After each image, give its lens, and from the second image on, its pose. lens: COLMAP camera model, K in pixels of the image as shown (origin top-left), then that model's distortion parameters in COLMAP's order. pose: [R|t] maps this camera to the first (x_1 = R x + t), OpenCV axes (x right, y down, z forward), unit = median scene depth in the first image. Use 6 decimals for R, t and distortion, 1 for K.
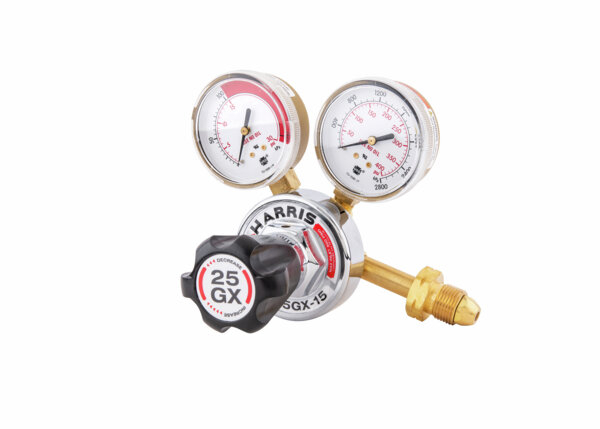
lens RADIAL K [[1306.0, 0, 300.0], [0, 1306.0, 214.5], [0, 0, 1]] dist [0.009509, 0.028164]
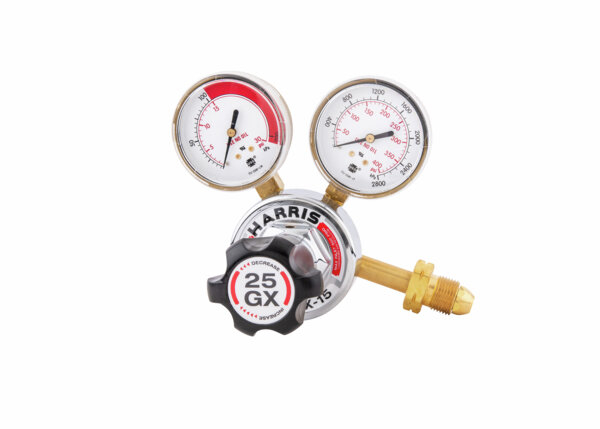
lens RADIAL K [[1306.0, 0, 300.0], [0, 1306.0, 214.5], [0, 0, 1]] dist [0.009509, 0.028164]
pose [[0.966908, -0.042214, 0.251608, -0.253808], [0.042689, 0.999082, 0.003574, -0.003470], [-0.251528, 0.007285, 0.967823, 0.032005]]
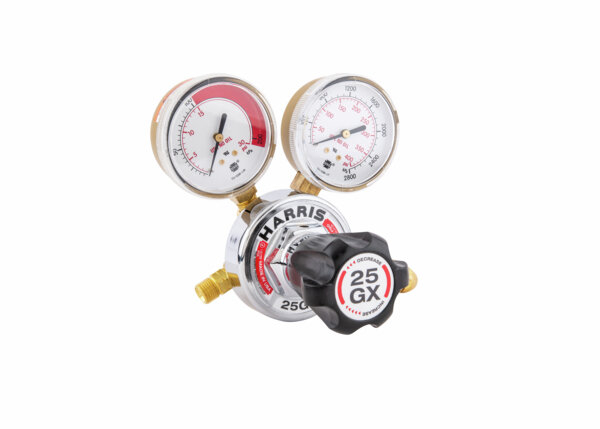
lens RADIAL K [[1306.0, 0, 300.0], [0, 1306.0, 214.5], [0, 0, 1]] dist [0.009509, 0.028164]
pose [[0.582075, -0.128834, 0.802864, -0.812440], [0.135876, 0.988897, 0.060176, -0.060296], [-0.801702, 0.074063, 0.593117, 0.409174]]
